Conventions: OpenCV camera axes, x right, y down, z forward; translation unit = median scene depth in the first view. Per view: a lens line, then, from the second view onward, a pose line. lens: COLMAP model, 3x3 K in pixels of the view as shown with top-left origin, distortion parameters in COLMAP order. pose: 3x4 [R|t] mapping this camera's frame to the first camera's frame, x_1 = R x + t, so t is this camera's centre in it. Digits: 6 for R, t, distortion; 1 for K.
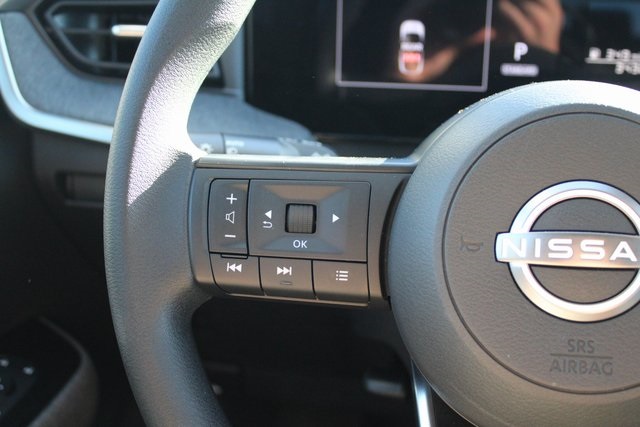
lens RADIAL K [[799.5, 0, 323.2], [0, 799.5, 212.3], [0, 0, 1]] dist [-0.049405, 0.000000]
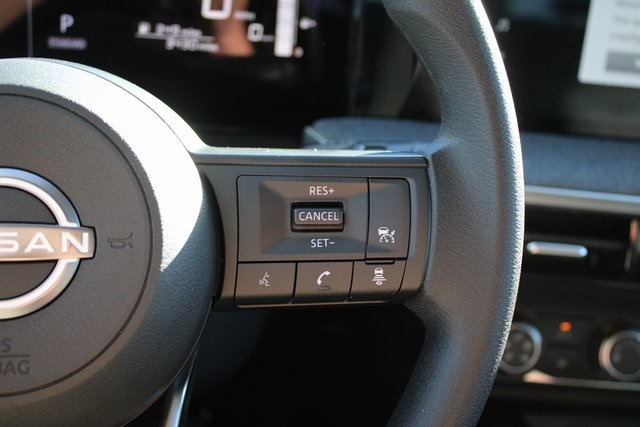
lens RADIAL K [[799.5, 0, 319.1], [0, 799.5, 215.2], [0, 0, 1]] dist [-0.049405, 0.000000]
pose [[0.947585, -0.037686, 0.317272, 0.393771], [0.024309, 0.998645, 0.046017, -0.018352], [-0.318577, -0.035893, 0.947217, 0.000591]]
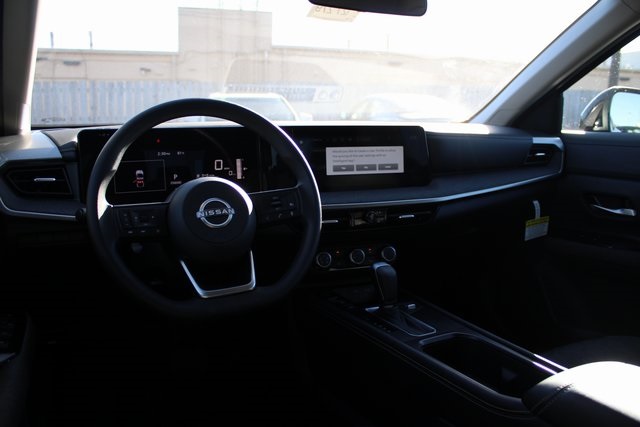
lens RADIAL K [[560.9, 0, 322.5], [0, 560.9, 214.7], [0, 0, 1]] dist [-0.100928, -0.003763]
pose [[0.805322, -0.108711, 0.582784, -1.004907], [0.206846, 0.972791, -0.104368, 0.504911], [-0.555581, 0.204597, 0.805897, -1.829262]]
